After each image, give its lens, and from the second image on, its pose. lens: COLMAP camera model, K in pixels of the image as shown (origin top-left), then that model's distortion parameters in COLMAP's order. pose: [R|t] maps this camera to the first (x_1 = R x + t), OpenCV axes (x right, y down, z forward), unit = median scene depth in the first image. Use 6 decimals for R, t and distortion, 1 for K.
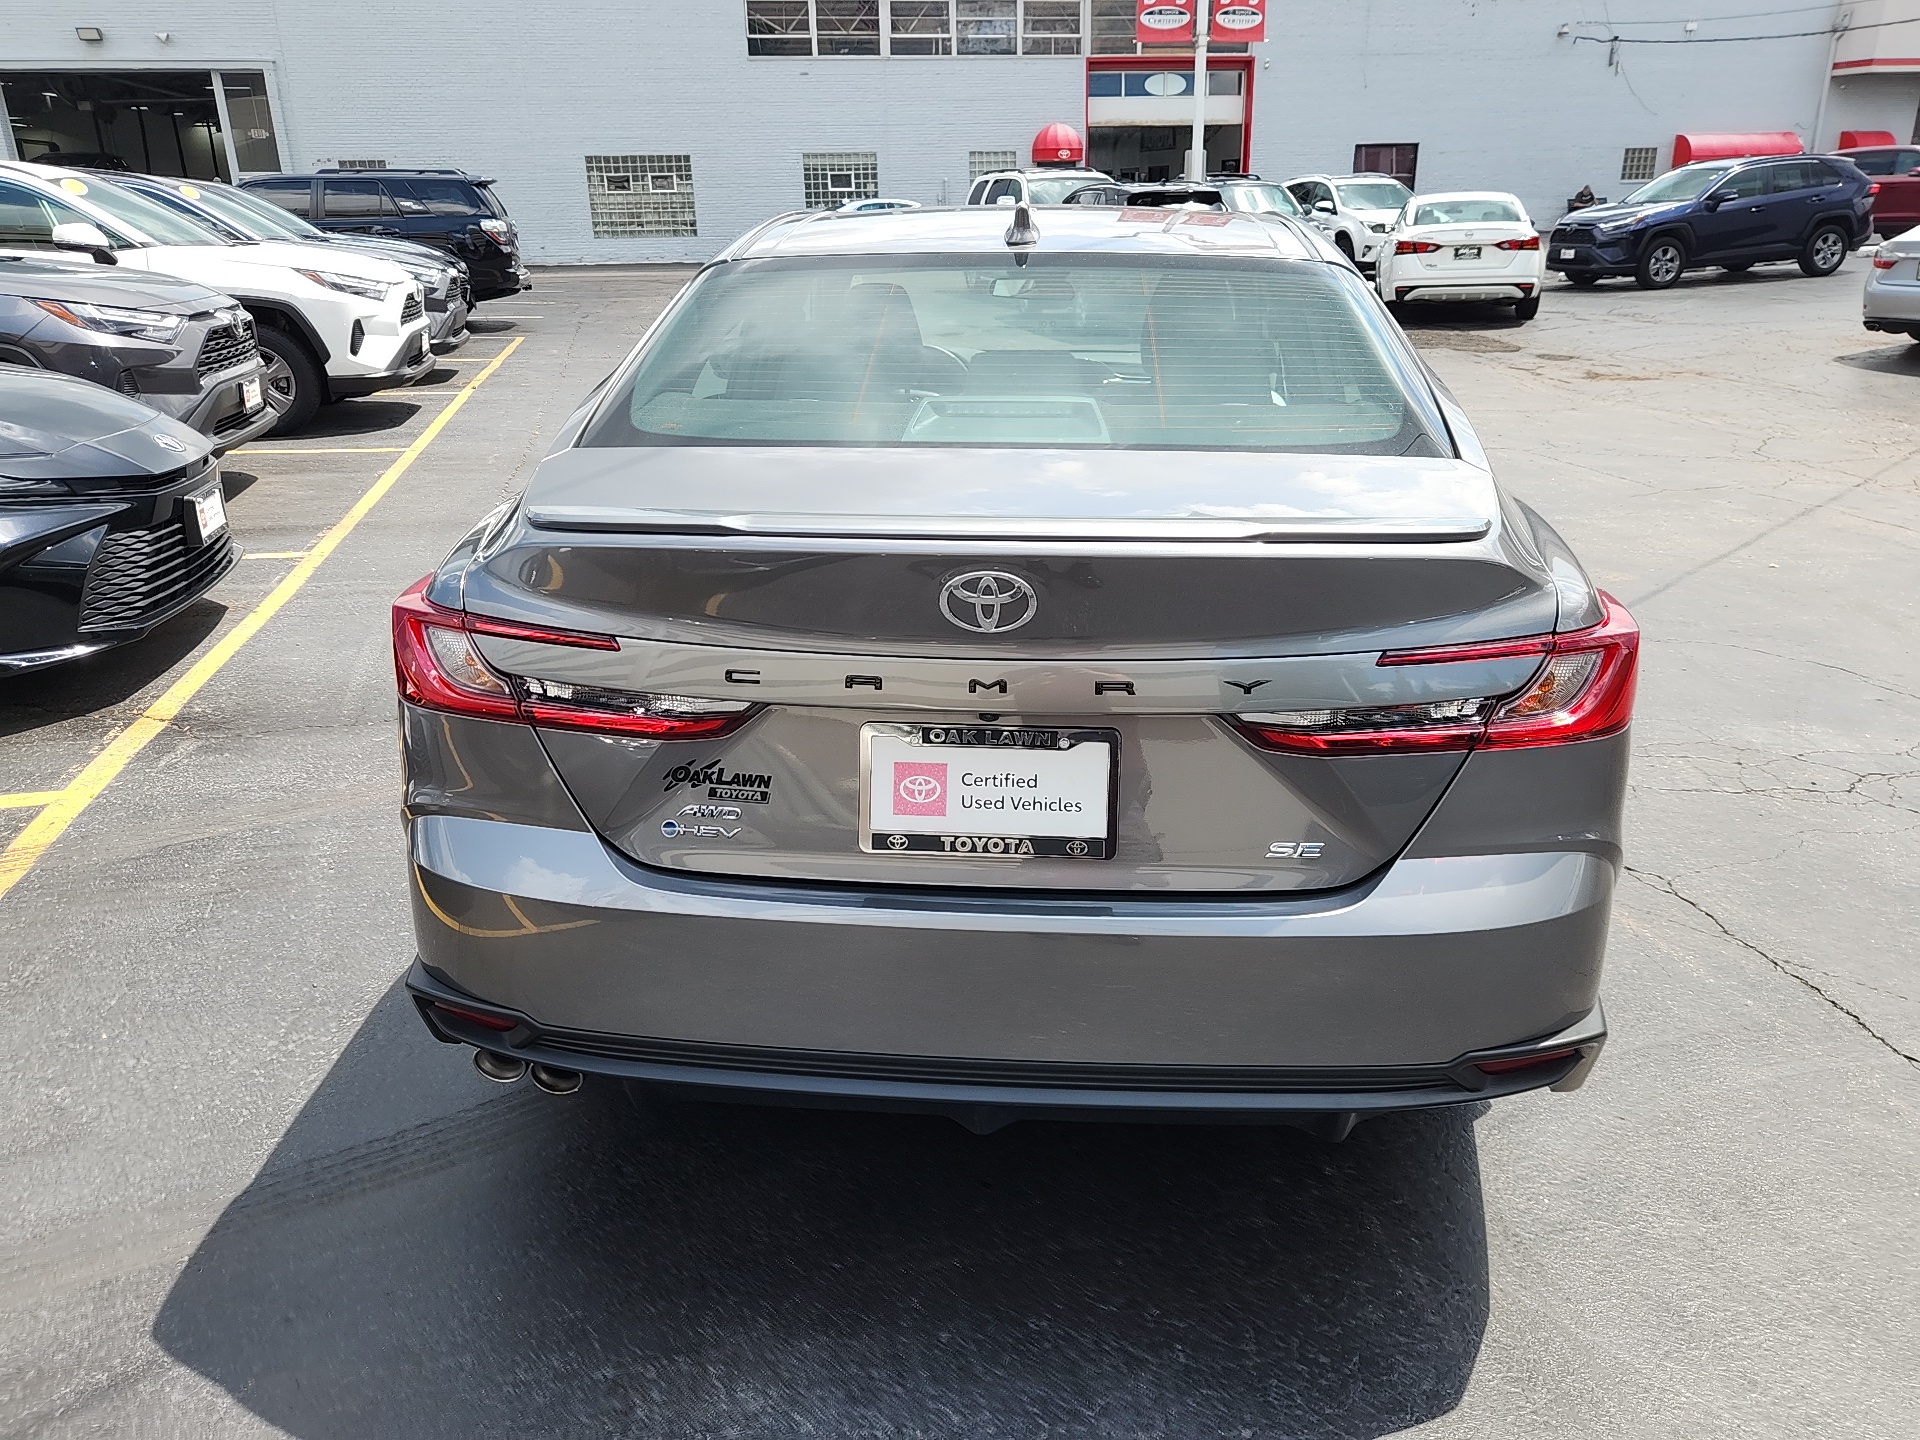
lens RADIAL K [[1277.6, 0, 970.7], [0, 1277.6, 717.6], [0, 0, 1]] dist [0.019818, -0.020577]
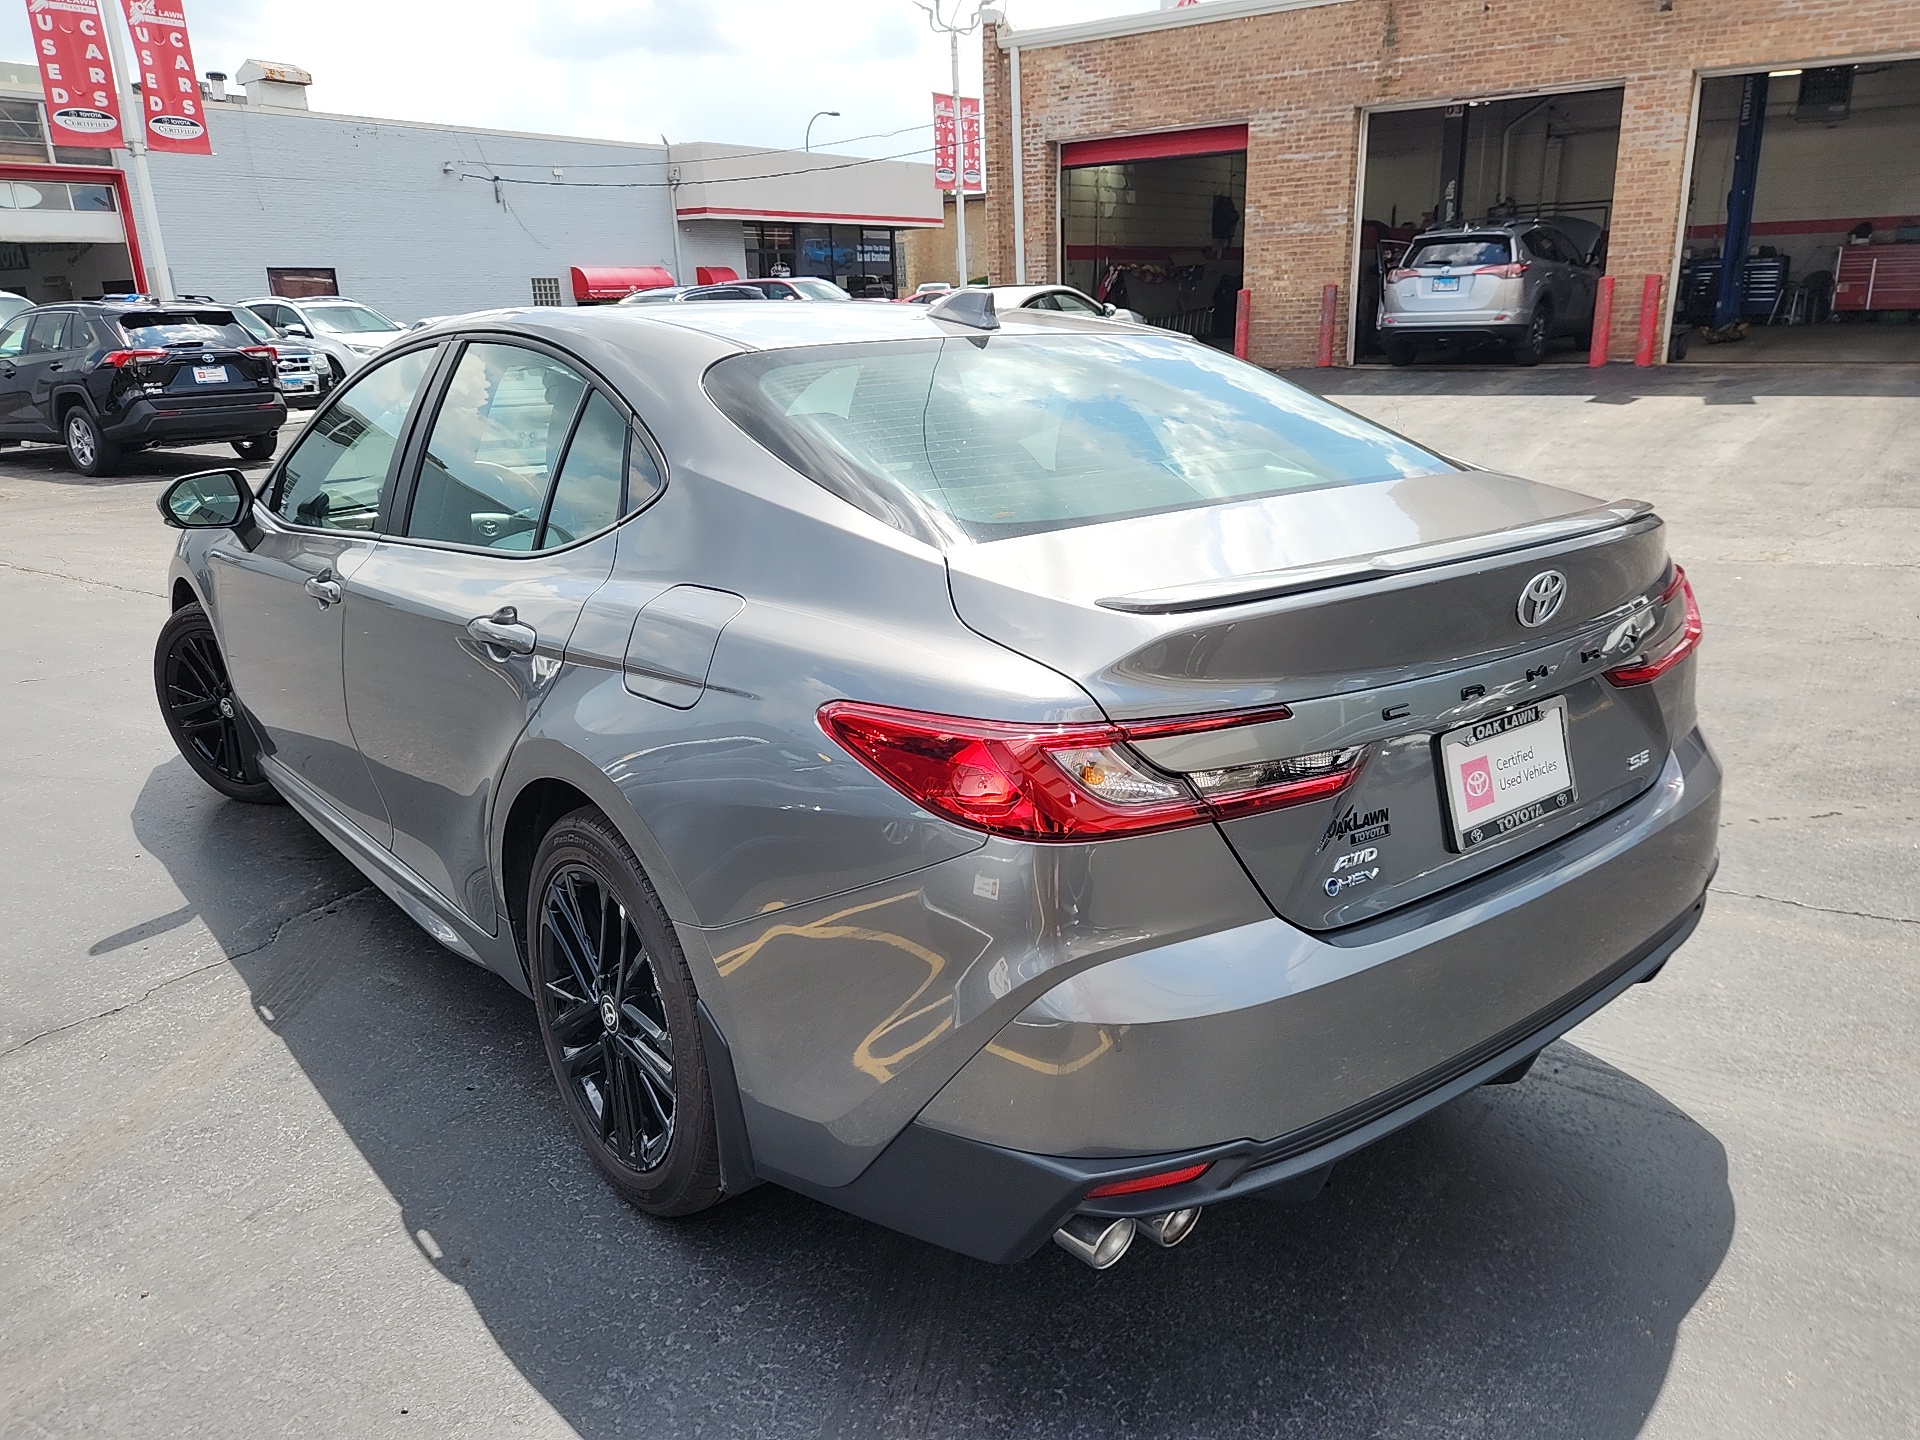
lens RADIAL K [[1277.6, 0, 970.7], [0, 1277.6, 717.6], [0, 0, 1]] dist [0.019818, -0.020577]
pose [[0.740693, -0.198581, 0.641825, -1.050335], [0.252874, 0.967470, 0.007508, -0.117169], [-0.622437, 0.156740, 0.766814, 0.403755]]
